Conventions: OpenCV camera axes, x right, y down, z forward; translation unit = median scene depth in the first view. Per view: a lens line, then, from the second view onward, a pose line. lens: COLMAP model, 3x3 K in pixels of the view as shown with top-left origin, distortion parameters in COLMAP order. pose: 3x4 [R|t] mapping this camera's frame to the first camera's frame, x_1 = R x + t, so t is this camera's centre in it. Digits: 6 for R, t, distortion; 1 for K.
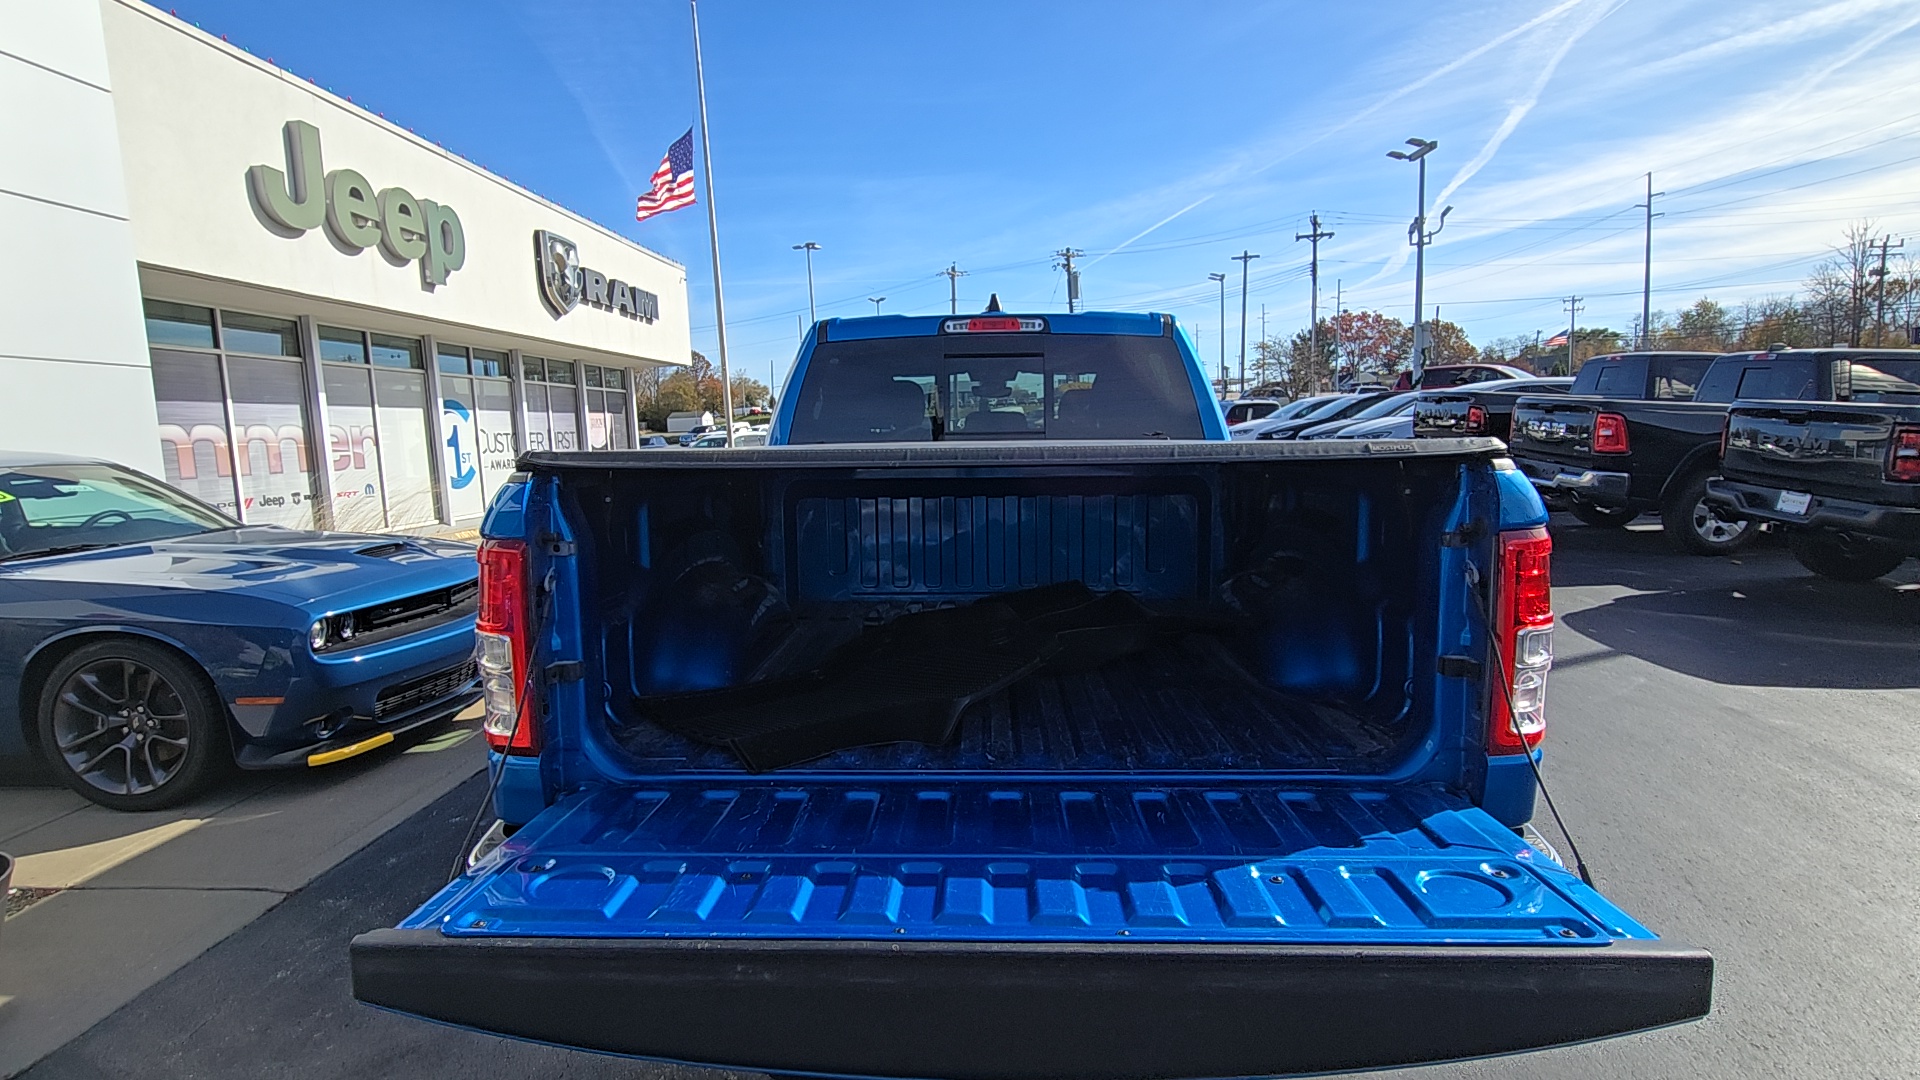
lens RADIAL K [[978.4, 0, 941.3], [0, 978.4, 543.7], [0, 0, 1]] dist [0.000175, -0.000337]
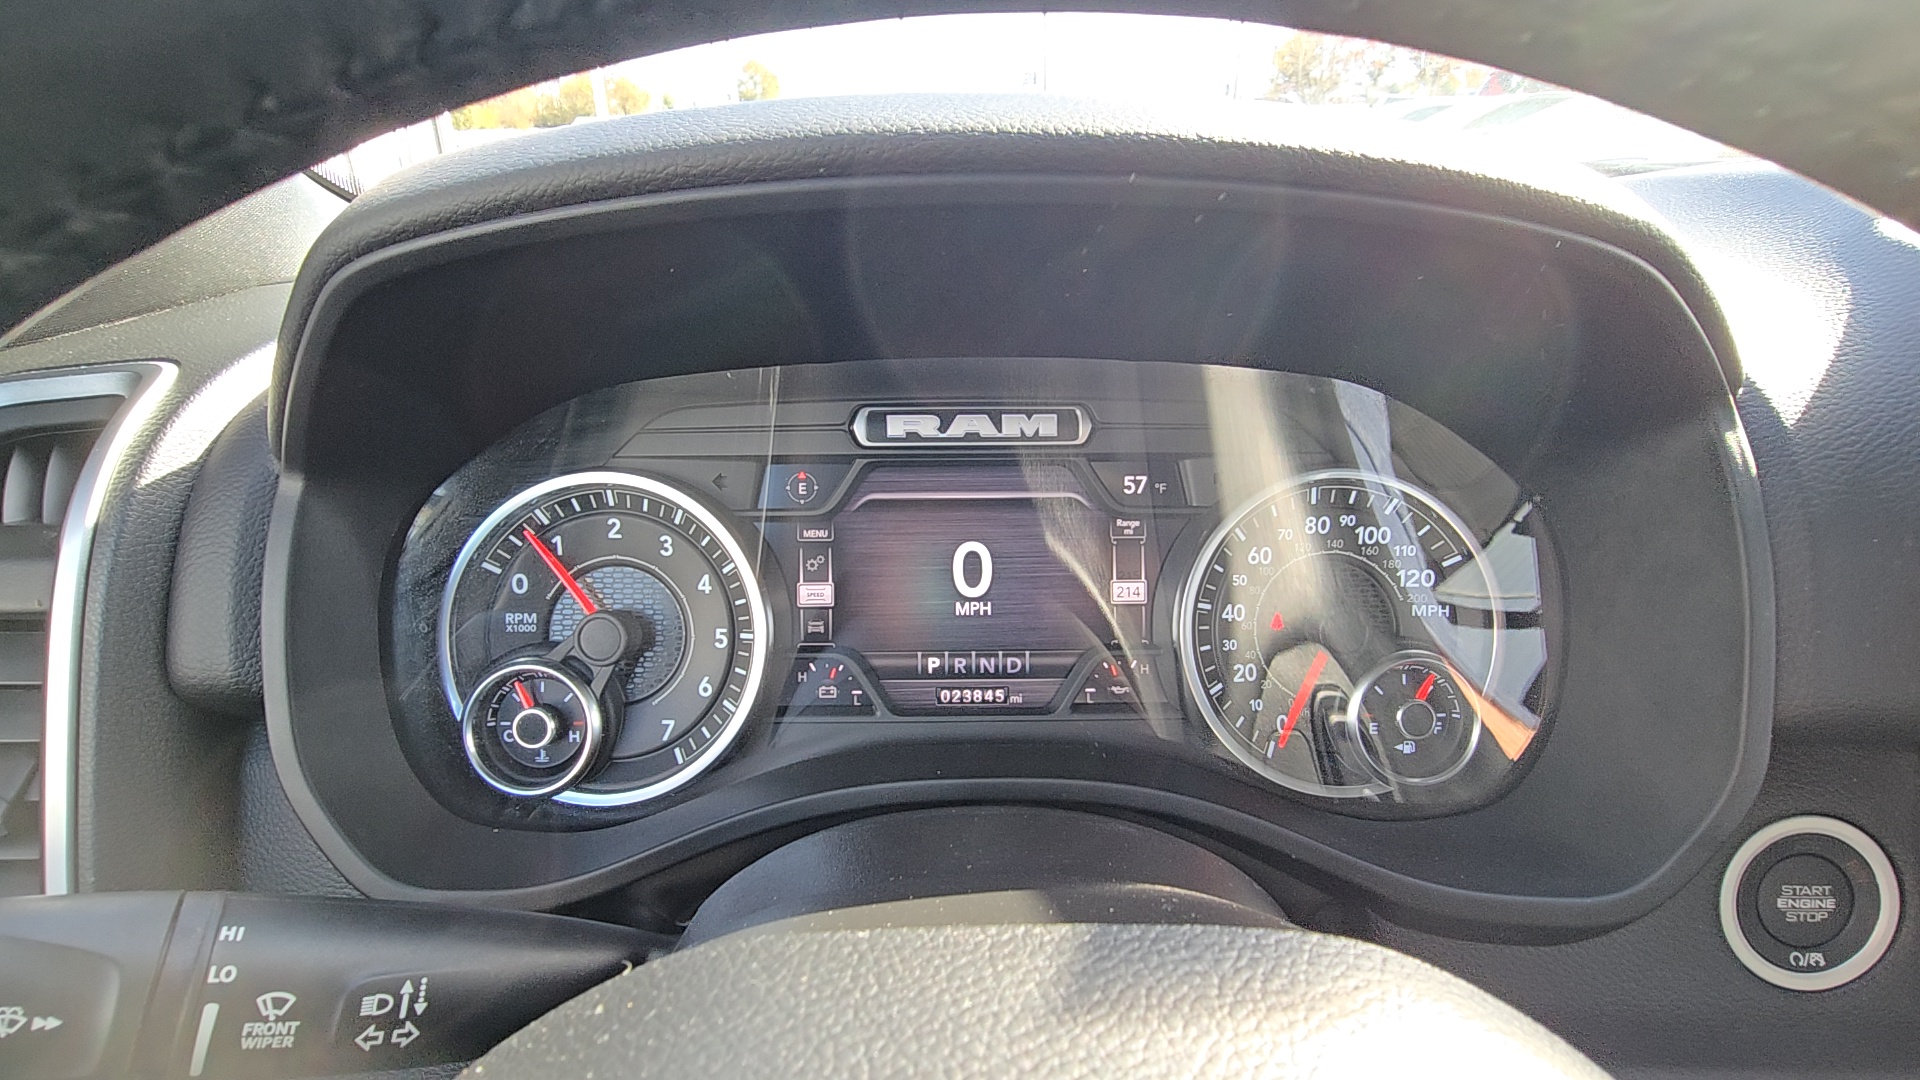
lens RADIAL K [[964.5, 0, 950.4], [0, 964.5, 546.2], [0, 0, 1]] dist [0.000070, -0.001464]
pose [[0.997854, -0.009181, 0.064834, -0.012269], [-0.009091, 0.961108, 0.276022, -0.038596], [-0.064846, -0.276019, 0.958962, 0.344601]]
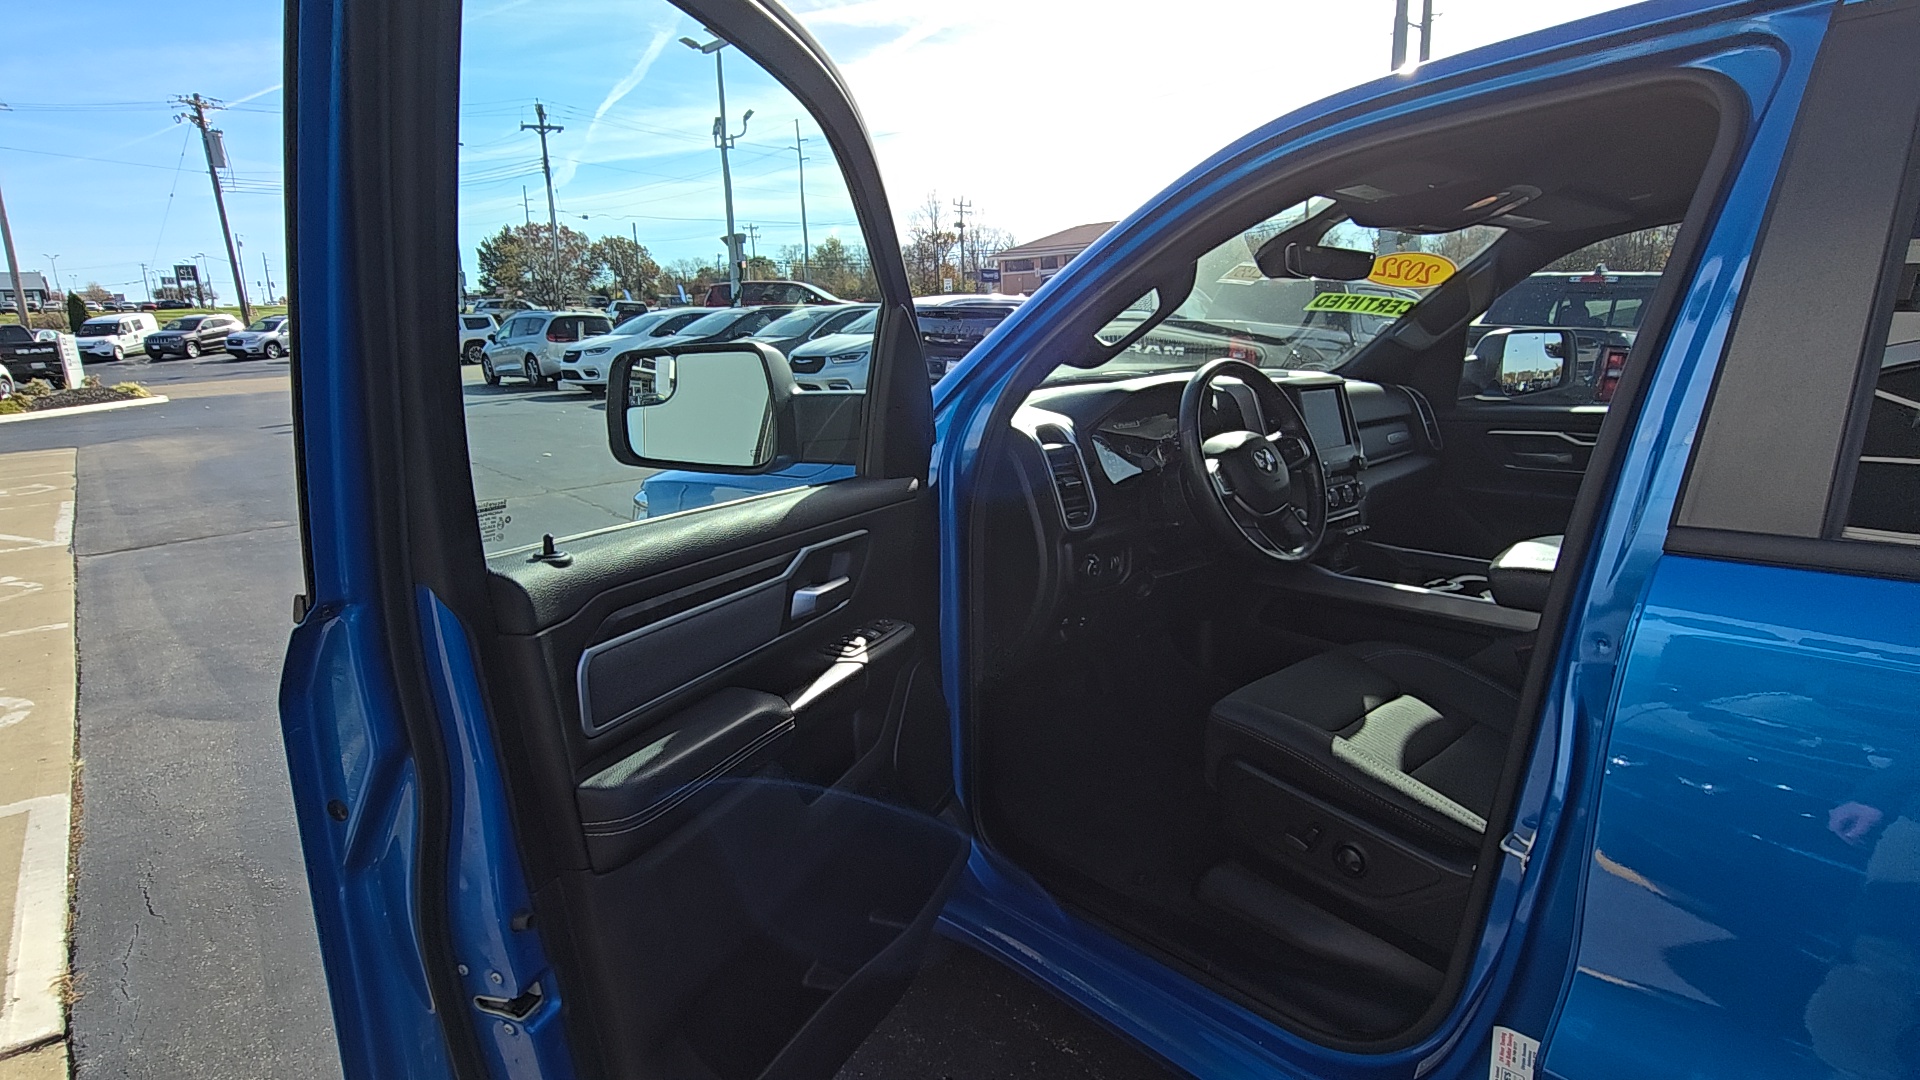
lens RADIAL K [[978.4, 0, 941.3], [0, 978.4, 543.7], [0, 0, 1]] dist [0.000175, -0.000337]
pose [[0.703776, -0.140701, 0.696349, -0.115211], [0.082210, 0.989736, 0.116894, -0.036231], [-0.705649, -0.025020, 0.708120, 0.291344]]
